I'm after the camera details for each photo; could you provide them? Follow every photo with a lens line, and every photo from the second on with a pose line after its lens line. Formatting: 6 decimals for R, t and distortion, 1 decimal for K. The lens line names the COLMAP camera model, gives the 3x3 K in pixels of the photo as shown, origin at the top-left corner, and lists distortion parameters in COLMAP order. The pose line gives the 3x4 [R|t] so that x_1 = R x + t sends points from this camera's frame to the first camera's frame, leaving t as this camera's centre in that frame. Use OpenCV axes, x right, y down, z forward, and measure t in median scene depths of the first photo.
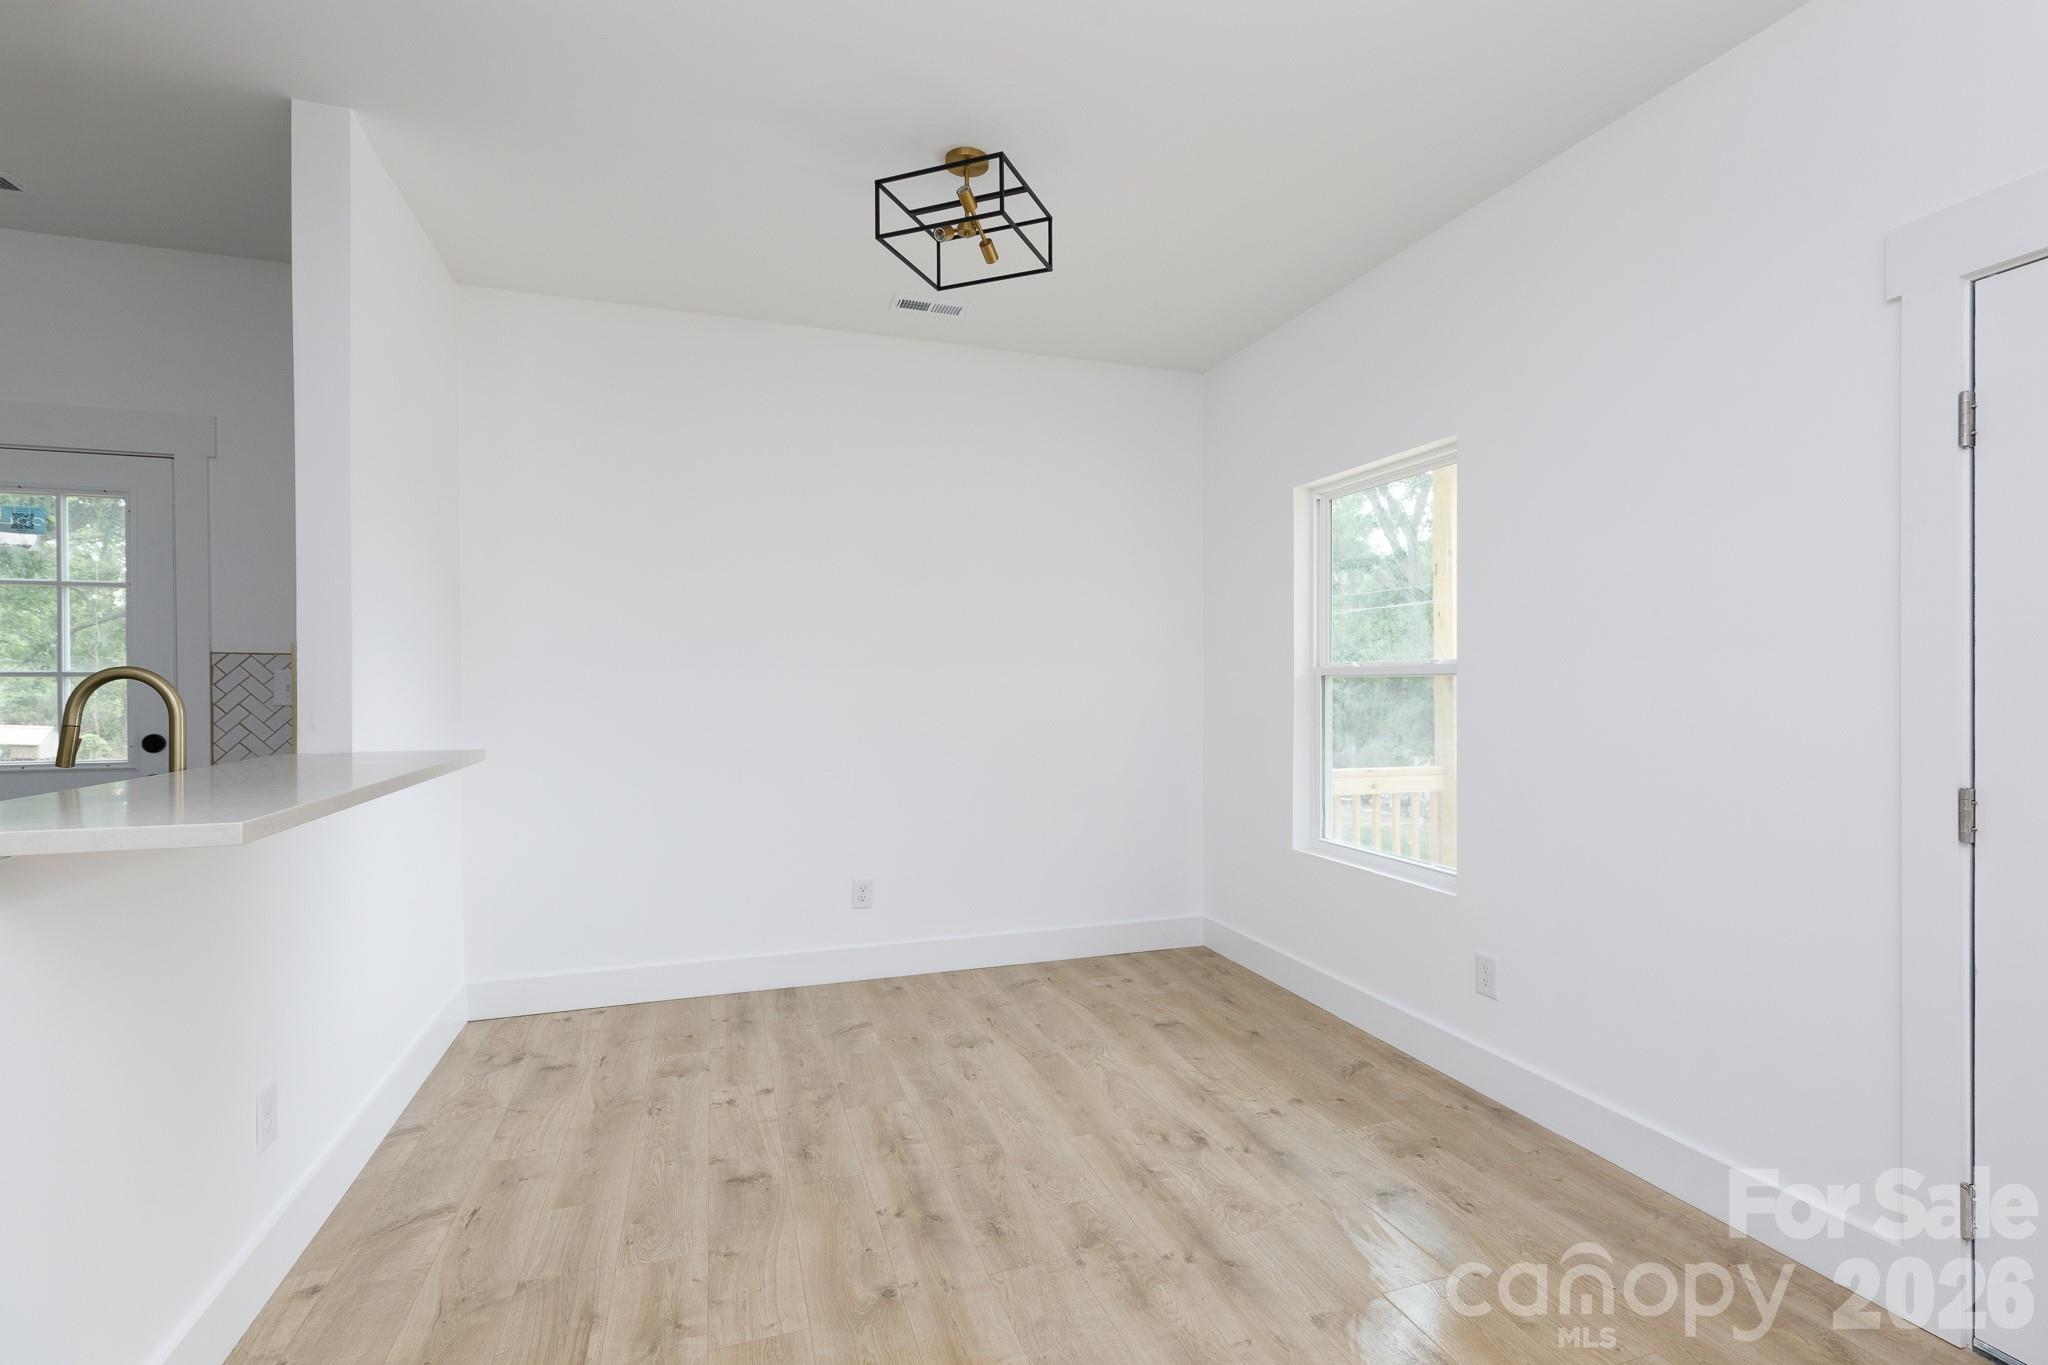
lens RADIAL K [[935.1, 0, 1041.7], [0, 935.1, 689.5], [0, 0, 1]] dist [0.005149, -0.001603]
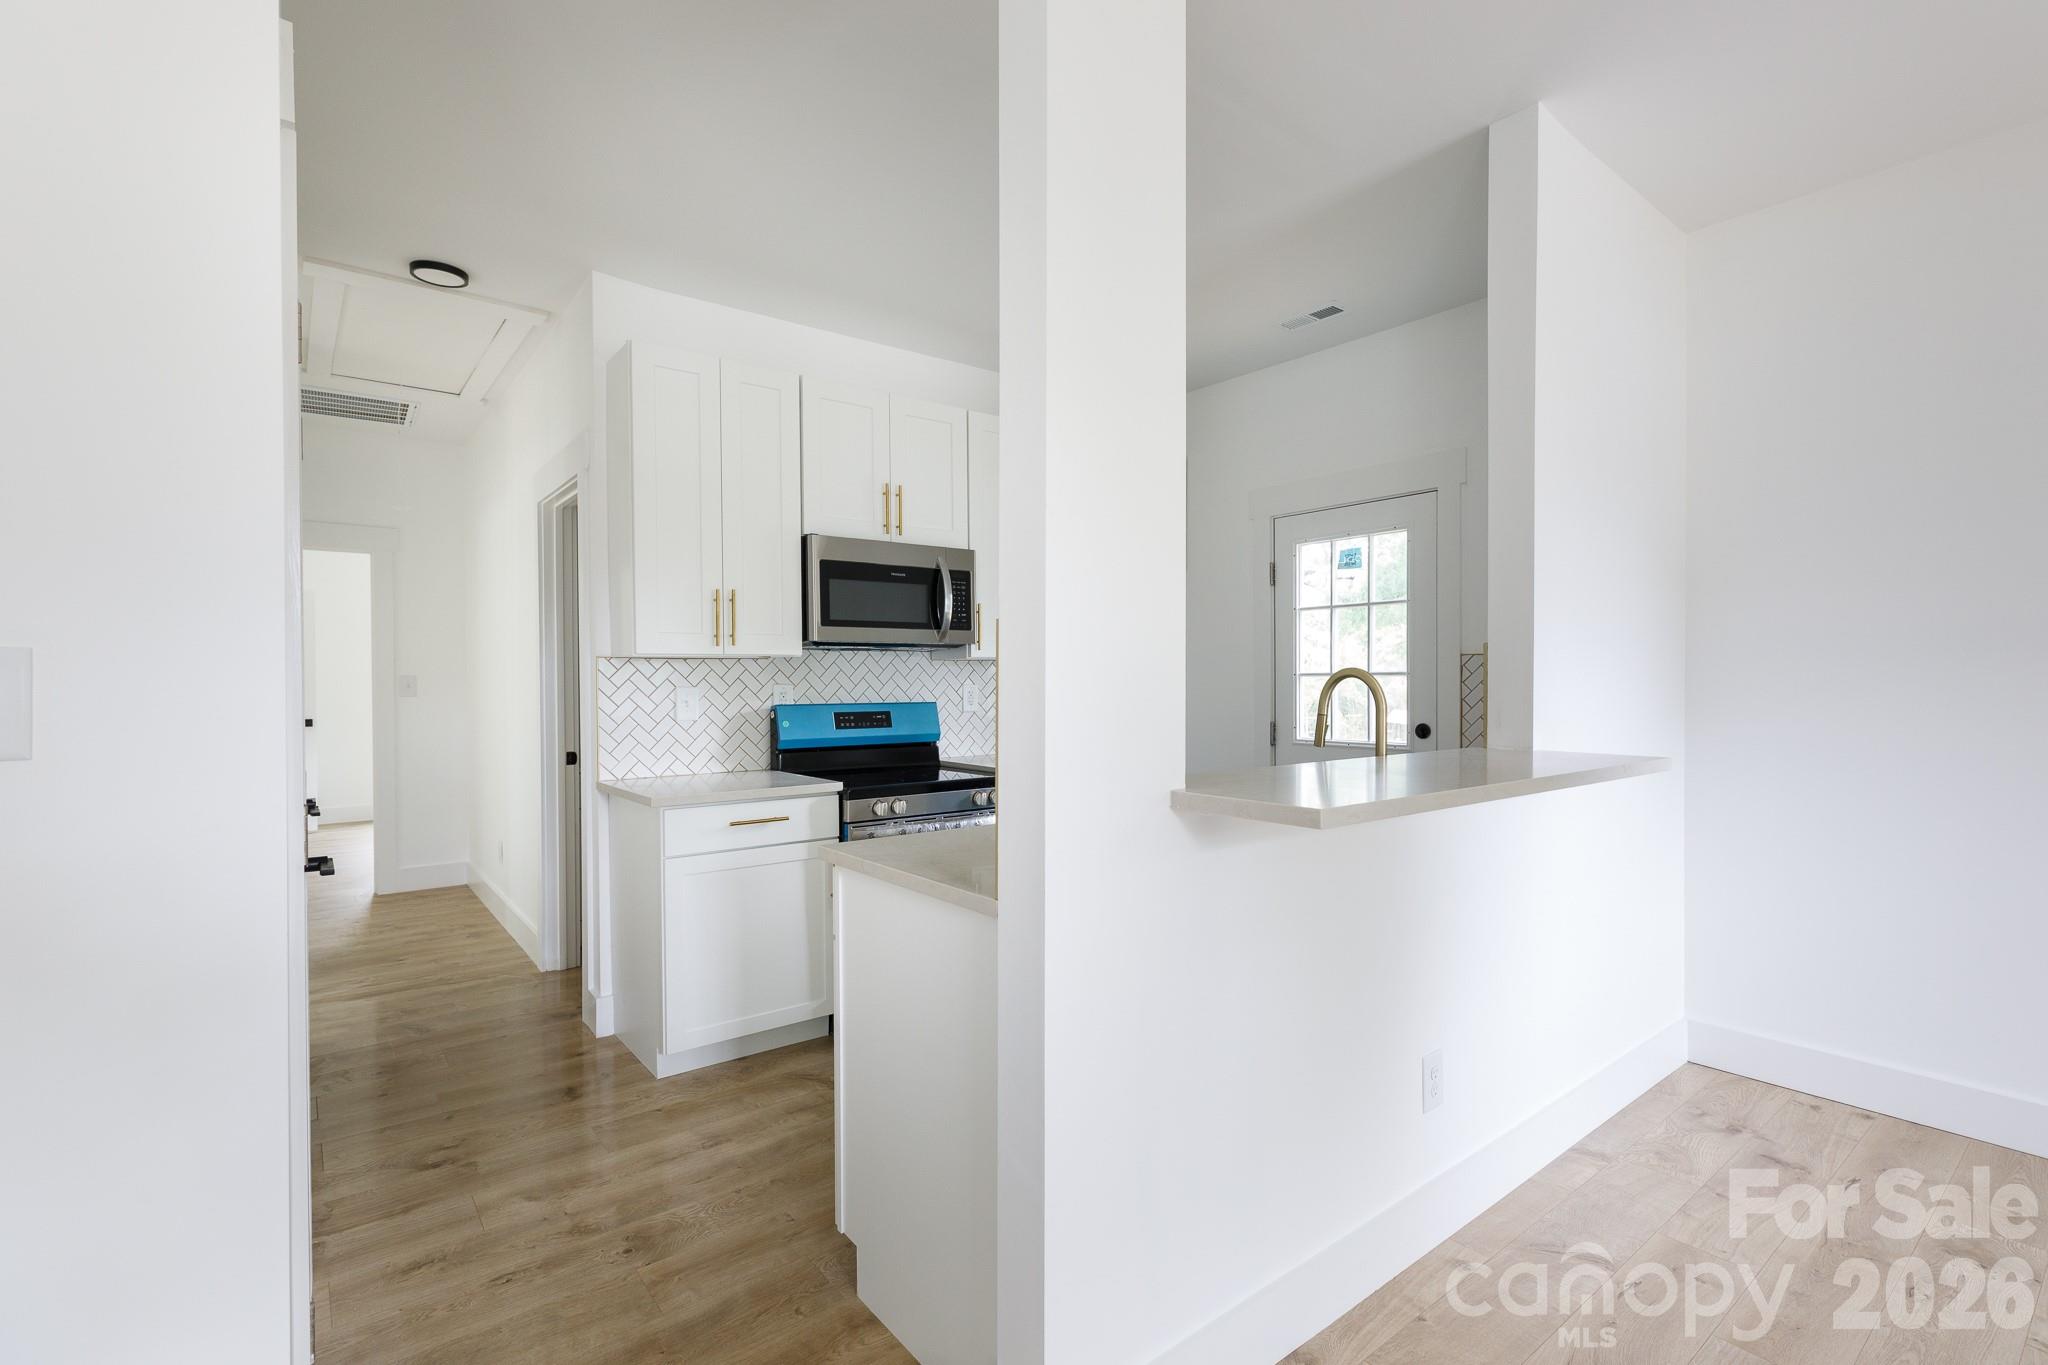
lens RADIAL K [[935.1, 0, 1025.6], [0, 935.1, 689.9], [0, 0, 1]] dist [0.005149, -0.001603]
pose [[0.328471, 0.008708, -0.944474, 0.022651], [-0.009880, 0.999934, 0.005784, 0.002726], [0.944462, 0.007432, 0.328536, 0.130693]]
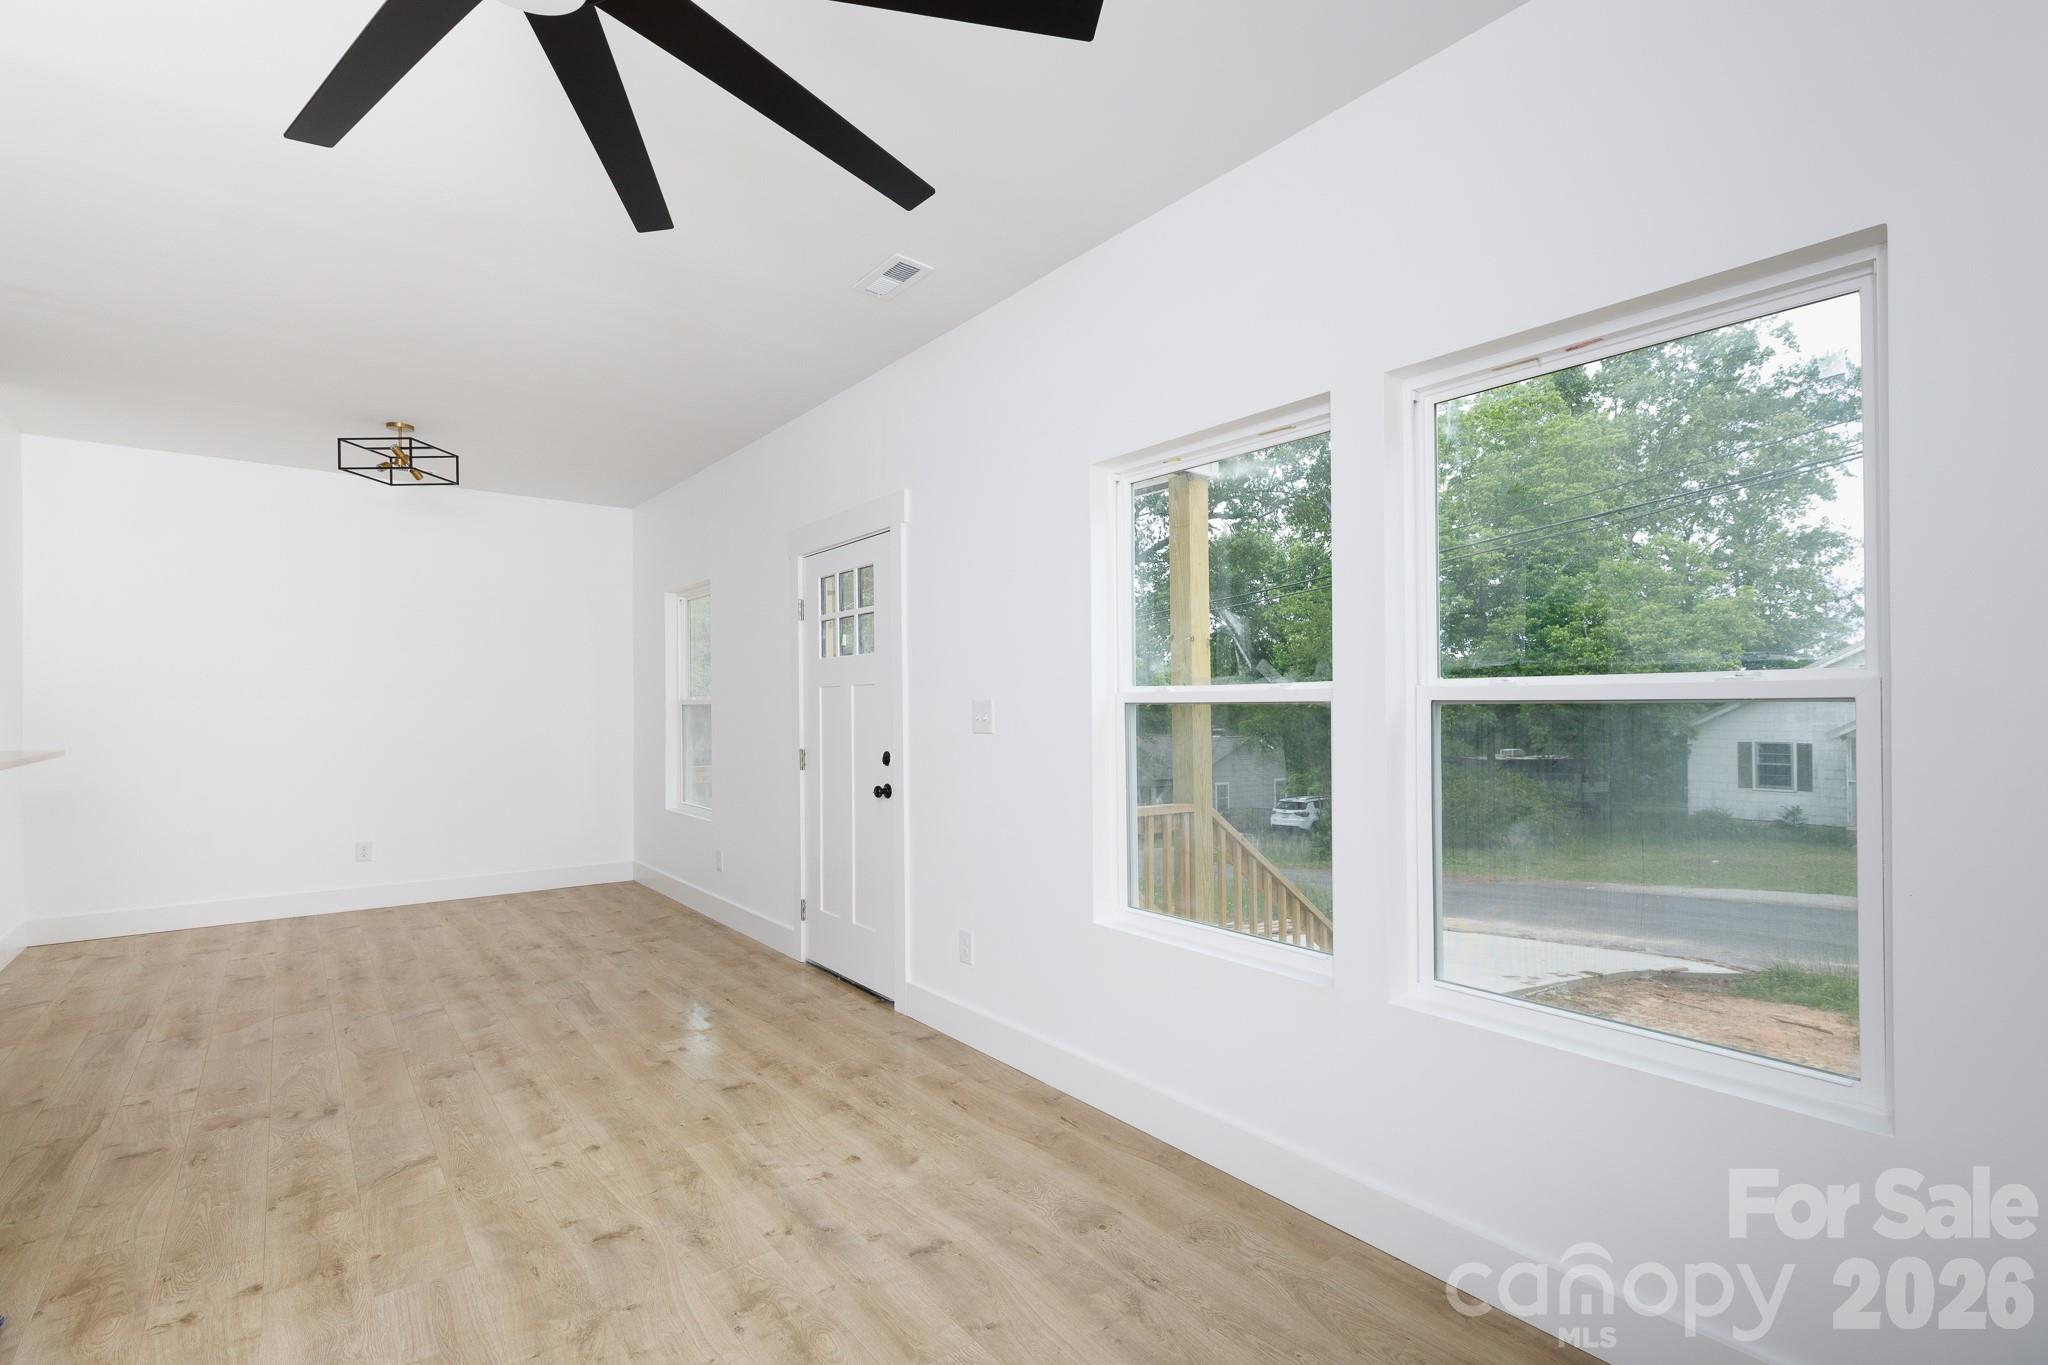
lens RADIAL K [[935.1, 0, 1014.6], [0, 935.1, 692.9], [0, 0, 1]] dist [0.005149, -0.001603]
pose [[0.949947, 0.001580, 0.312408, 0.429883], [0.006624, 0.999661, -0.025197, 0.013262], [-0.312342, 0.026005, 0.949614, -0.989920]]
